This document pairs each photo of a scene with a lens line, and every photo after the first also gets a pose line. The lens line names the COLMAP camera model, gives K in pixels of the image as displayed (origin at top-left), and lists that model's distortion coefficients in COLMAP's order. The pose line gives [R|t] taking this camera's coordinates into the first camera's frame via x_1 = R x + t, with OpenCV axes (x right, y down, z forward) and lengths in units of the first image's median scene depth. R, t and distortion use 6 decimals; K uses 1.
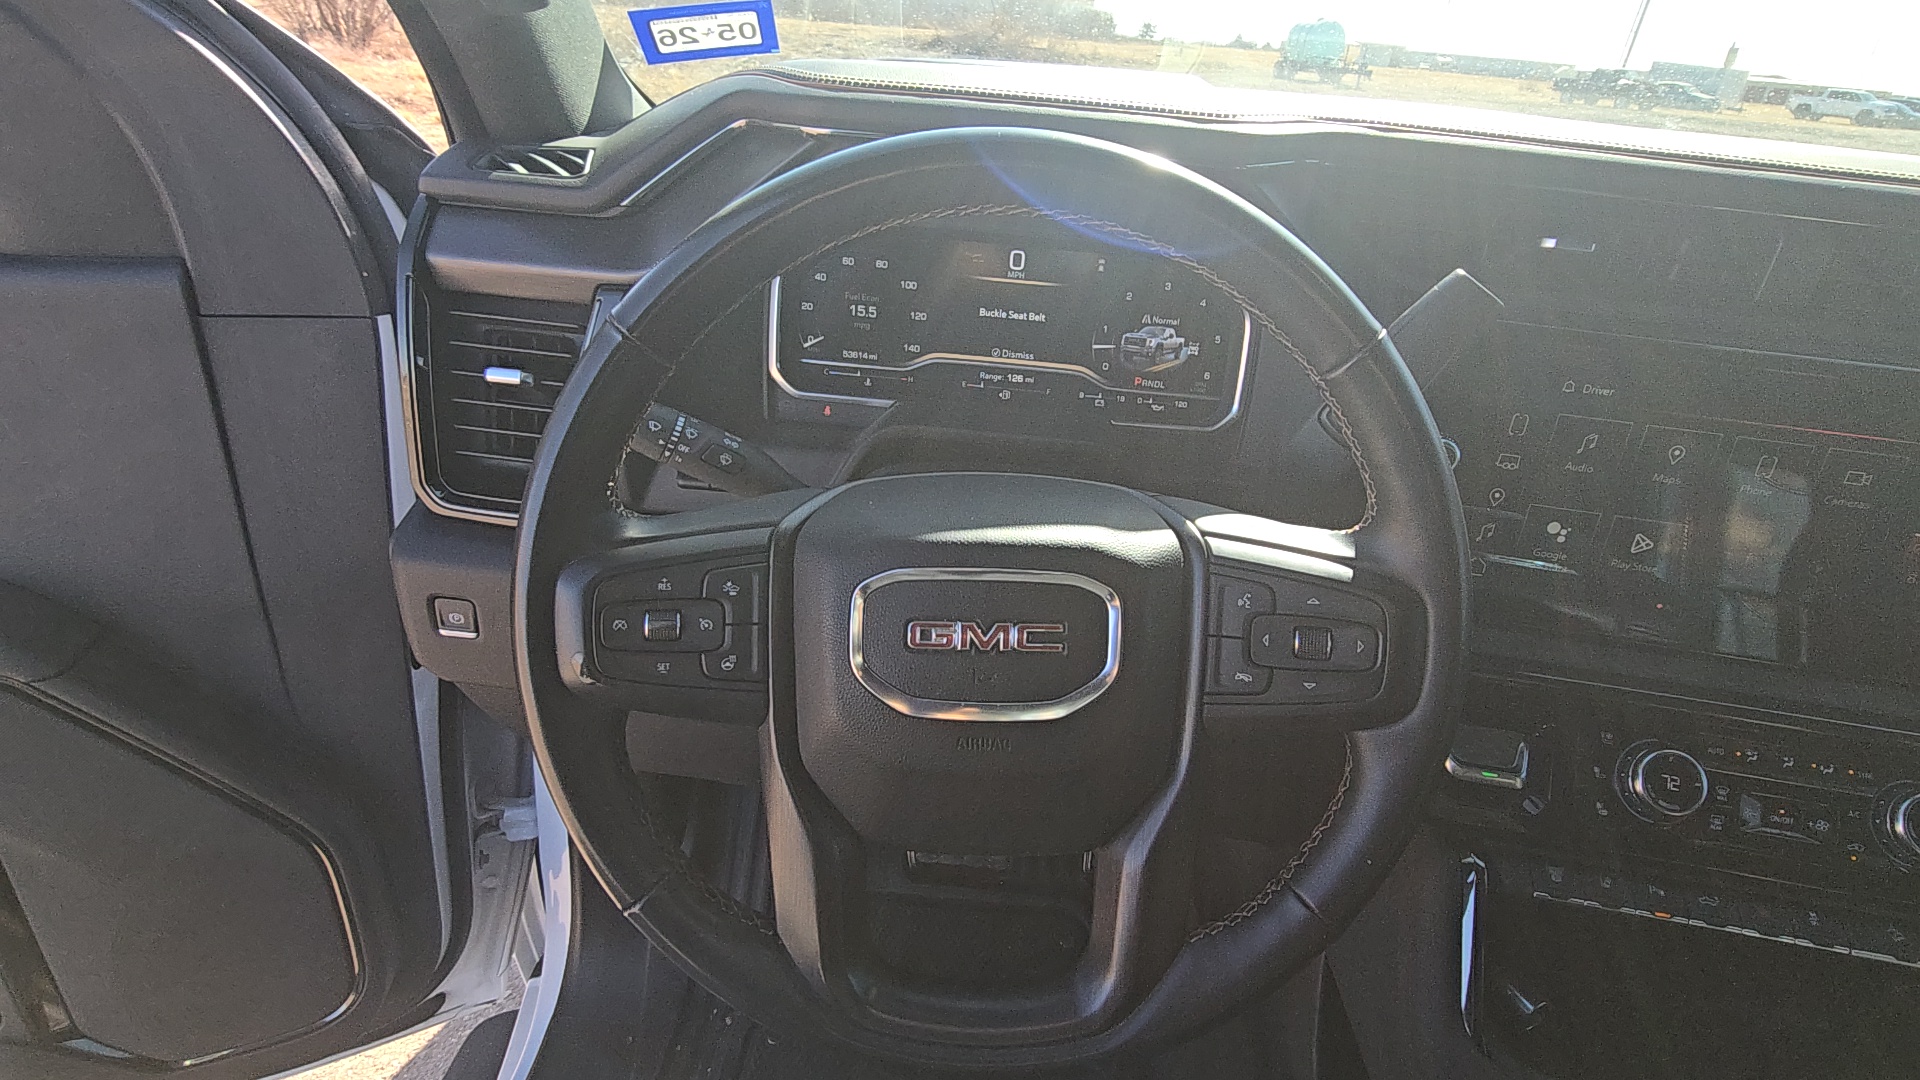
lens RADIAL K [[966.6, 0, 965.0], [0, 966.6, 548.0], [0, 0, 1]] dist [0.001017, 0.001438]
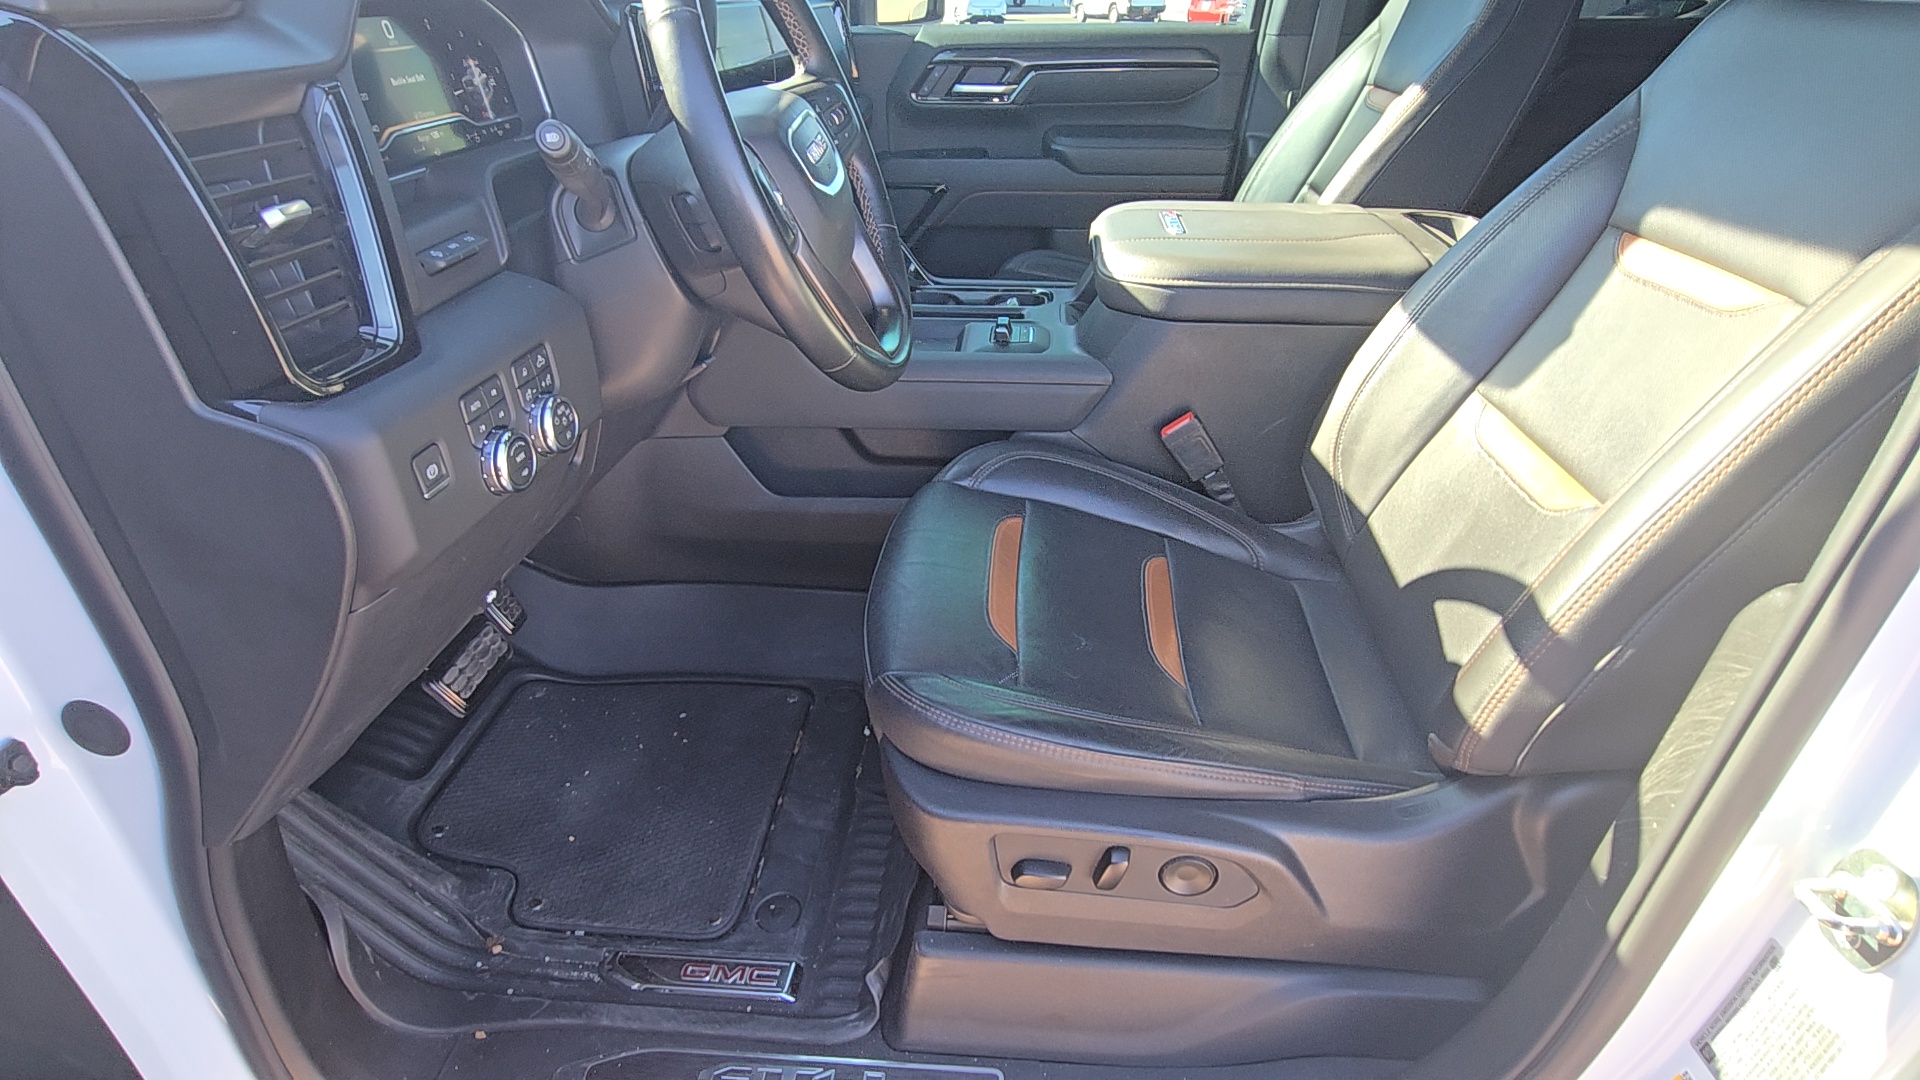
lens RADIAL K [[966.6, 0, 965.7], [0, 966.6, 547.7], [0, 0, 1]] dist [0.001017, 0.001438]
pose [[0.011541, -0.569741, 0.821743, -1.283229], [0.465846, 0.730231, 0.499750, -0.100560], [-0.884790, 0.377038, 0.273839, 0.300466]]
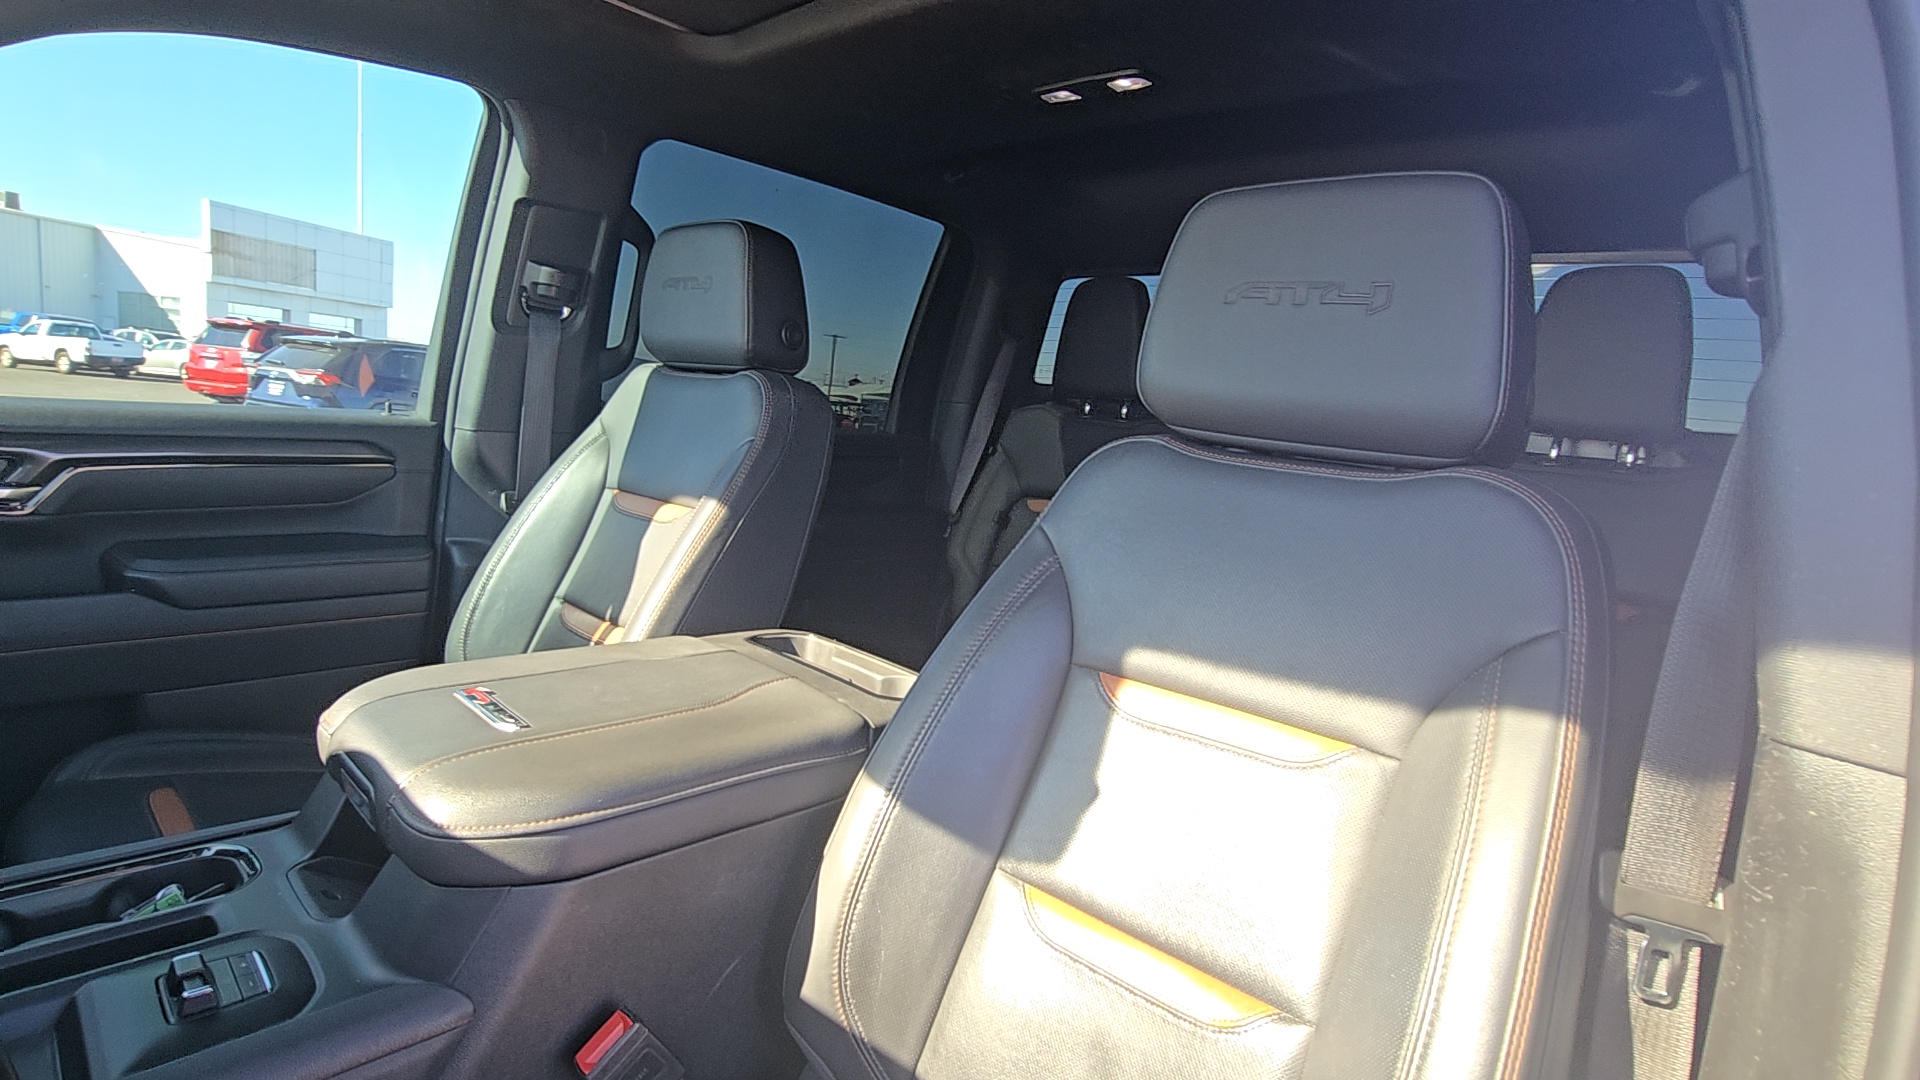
lens RADIAL K [[966.6, 0, 968.1], [0, 966.6, 543.3], [0, 0, 1]] dist [0.001017, 0.001438]
pose [[-0.754469, -0.230582, 0.614498, -0.501306], [0.174469, 0.832113, 0.526449, -0.154463], [-0.632721, 0.504401, -0.587574, 0.459917]]
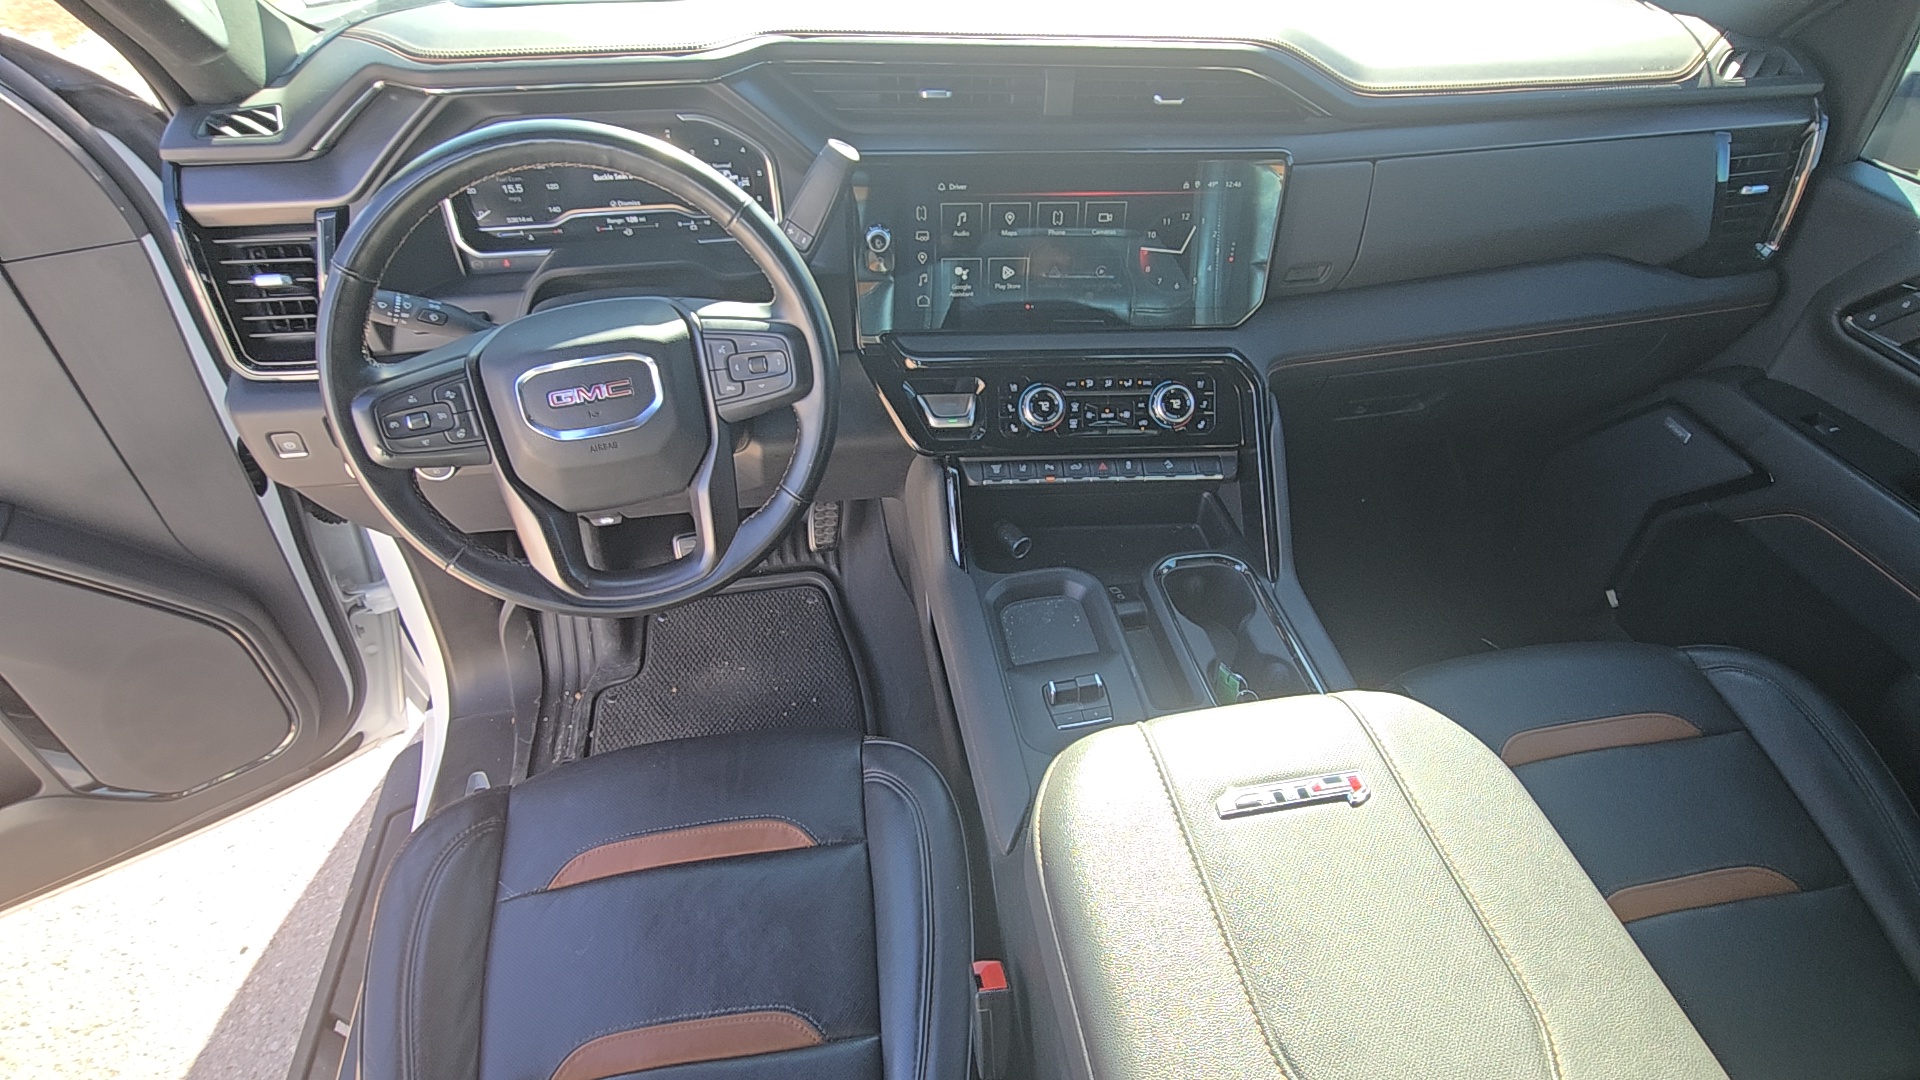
lens RADIAL K [[966.6, 0, 968.1], [0, 966.6, 544.4], [0, 0, 1]] dist [0.001017, 0.001438]
pose [[0.970253, -0.201908, 0.133575, 0.268789], [0.163665, 0.953617, 0.252641, 0.010285], [-0.178390, -0.223264, 0.958295, -0.665915]]
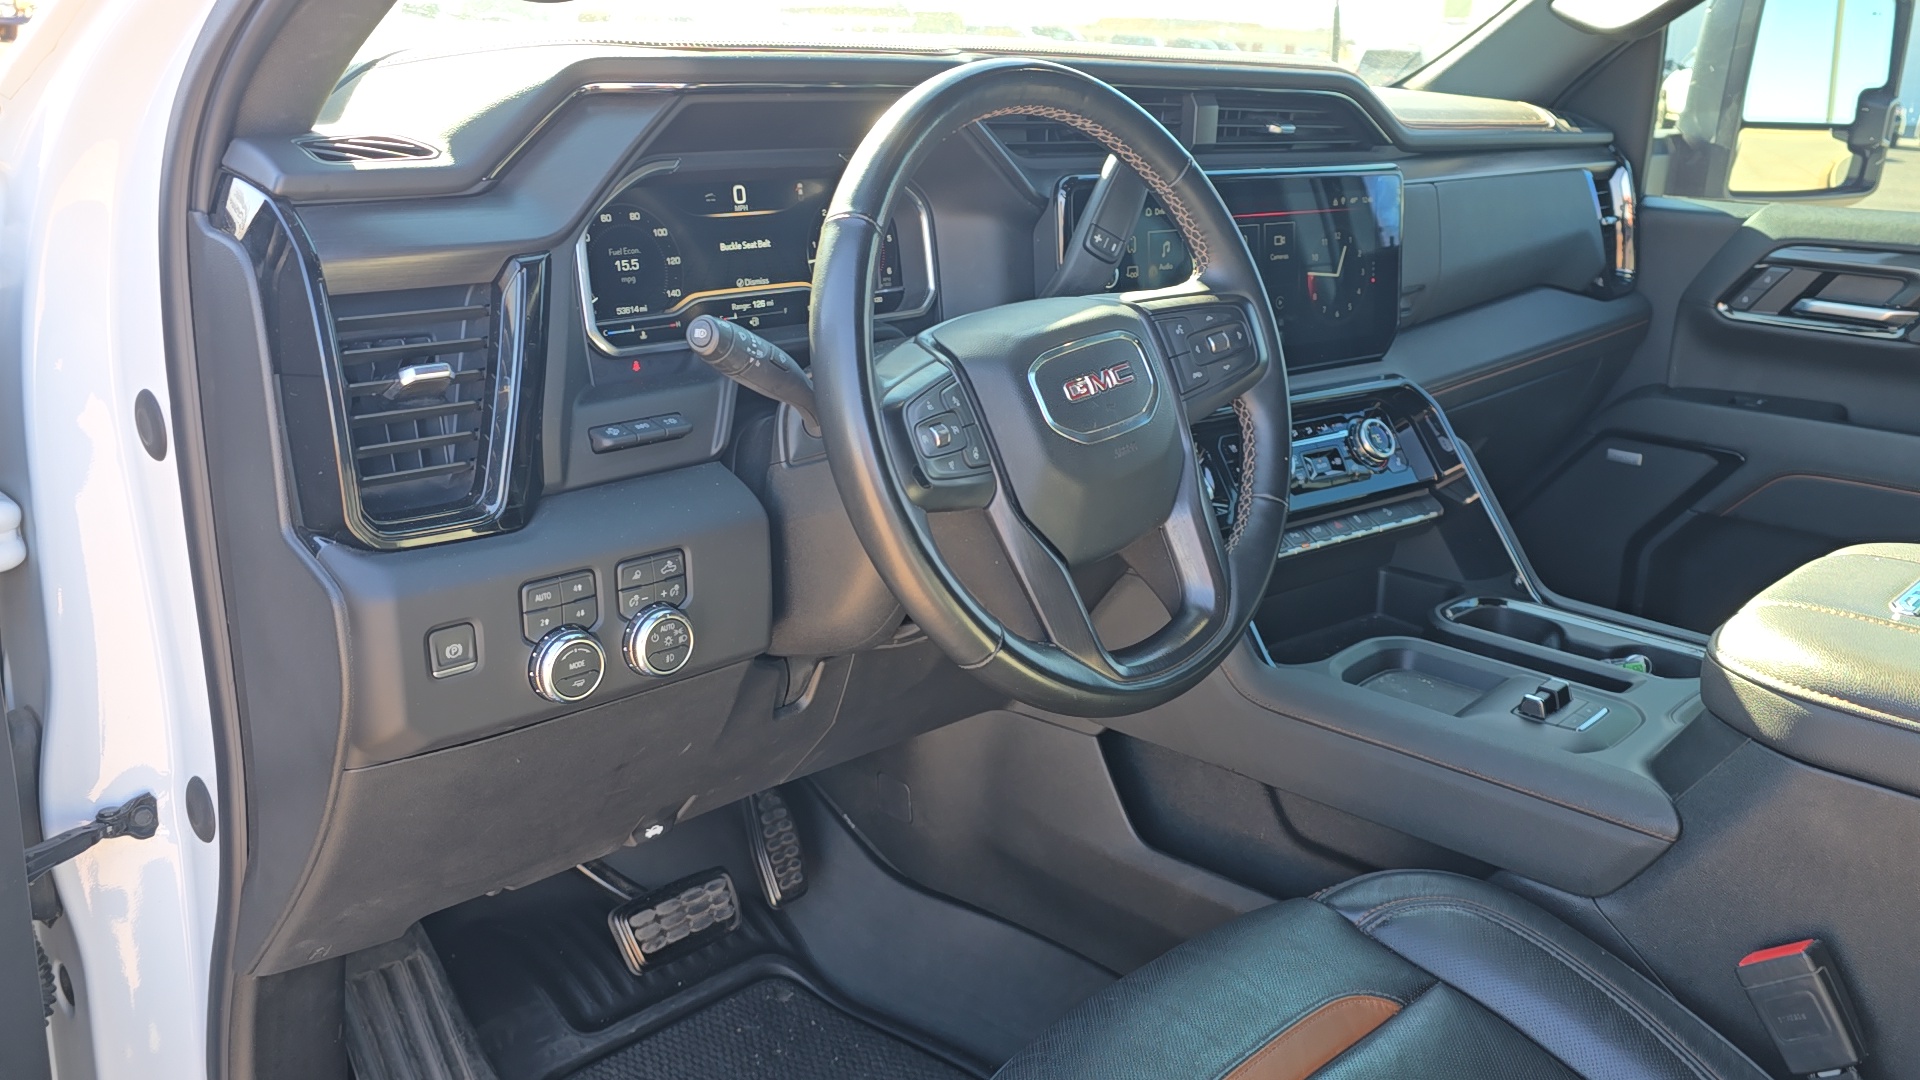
lens RADIAL K [[1590.4, 0, 976.7], [0, 1590.4, 548.0], [0, 0, 1]] dist [-0.020280, 0.007512]
pose [[0.647055, -0.280976, 0.708782, -1.153835], [0.374743, 0.926784, 0.025290, 0.121222], [-0.663994, 0.249247, 0.704974, -0.323873]]
